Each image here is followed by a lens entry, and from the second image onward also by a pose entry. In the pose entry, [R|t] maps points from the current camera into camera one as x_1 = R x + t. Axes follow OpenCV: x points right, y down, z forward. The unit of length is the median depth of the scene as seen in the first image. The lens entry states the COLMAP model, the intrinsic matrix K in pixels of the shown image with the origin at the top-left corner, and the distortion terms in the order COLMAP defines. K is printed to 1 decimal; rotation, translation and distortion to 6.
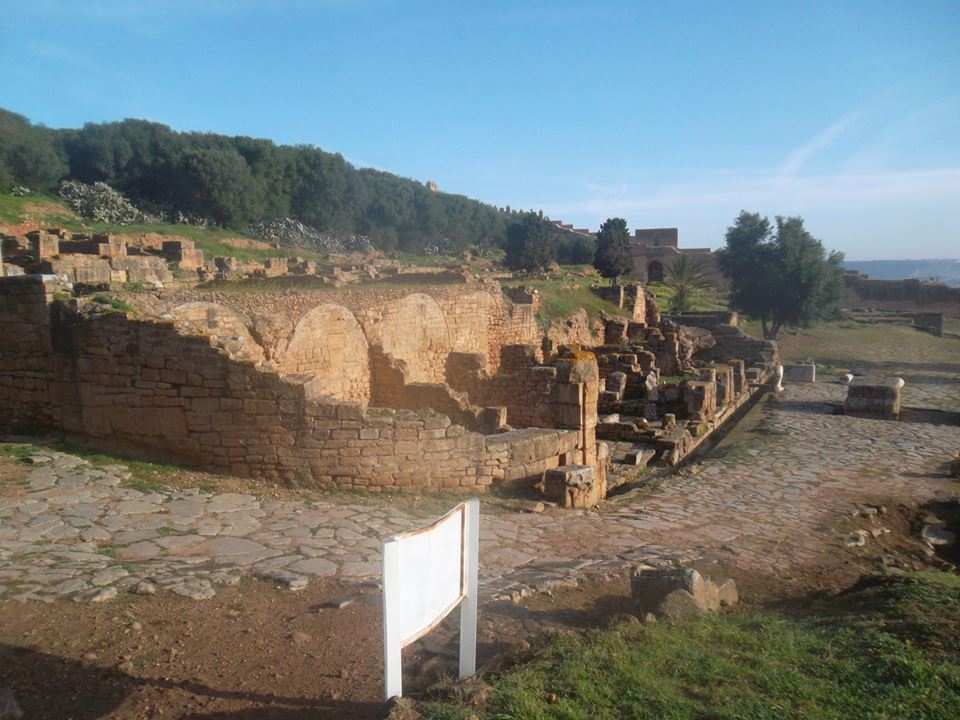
lens RADIAL K [[810.7, 0, 482.2], [0, 810.7, 373.4], [0, 0, 1]] dist [-0.009293, 0.051480]
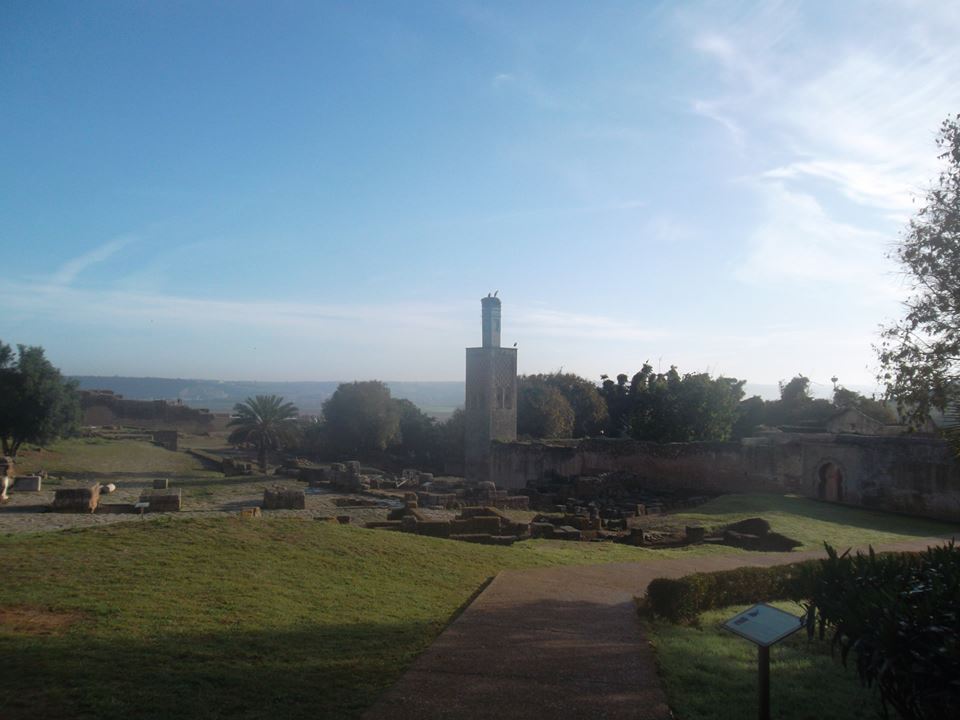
lens RADIAL K [[810.7, 0, 482.2], [0, 810.7, 373.4], [0, 0, 1]] dist [-0.009293, 0.051480]
pose [[0.668934, 0.054136, 0.741348, -0.039202], [0.050609, 0.991713, -0.118084, 0.010216], [-0.741597, 0.116509, 0.660651, -0.222389]]
